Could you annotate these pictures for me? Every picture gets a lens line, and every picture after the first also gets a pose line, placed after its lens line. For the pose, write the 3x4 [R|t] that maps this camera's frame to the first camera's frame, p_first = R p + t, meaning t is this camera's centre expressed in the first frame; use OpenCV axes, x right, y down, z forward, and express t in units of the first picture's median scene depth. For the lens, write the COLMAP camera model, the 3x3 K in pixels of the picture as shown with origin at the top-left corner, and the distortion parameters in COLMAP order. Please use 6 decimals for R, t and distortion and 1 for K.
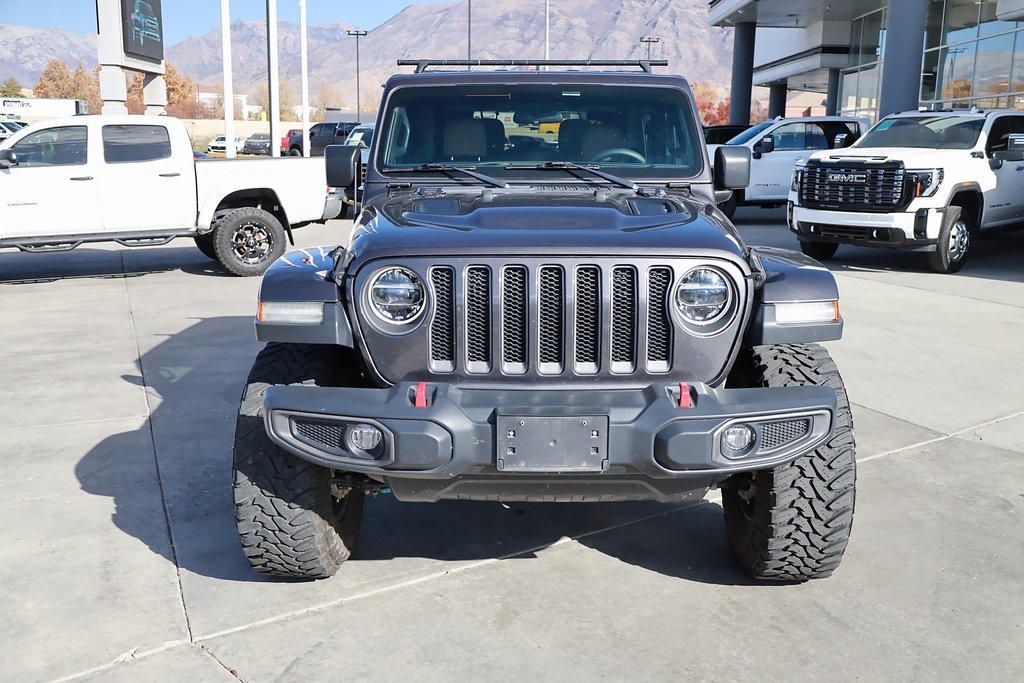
lens RADIAL K [[949.6, 0, 512.0], [0, 949.6, 341.5], [0, 0, 1]] dist [-0.019194, 0.009264]
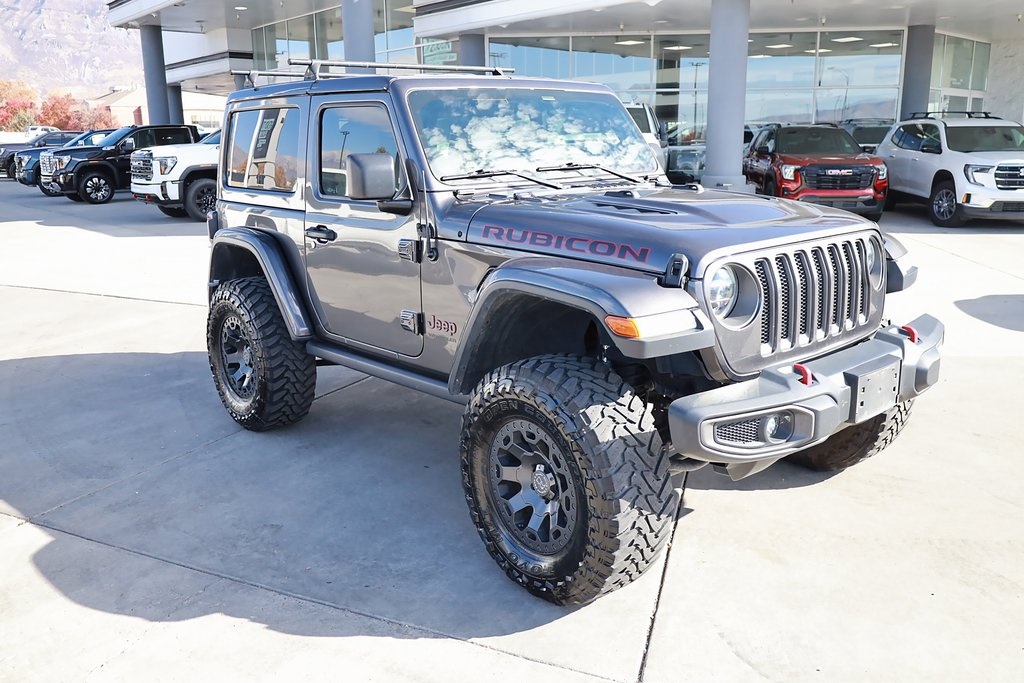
lens RADIAL K [[831.8, 0, 515.5], [0, 831.8, 348.9], [0, 0, 1]] dist [-0.005141, -0.006578]
pose [[0.756459, -0.176286, 0.629836, -0.134566], [0.150494, 0.984066, 0.094683, -0.016482], [-0.636492, 0.023163, 0.770936, 0.065506]]
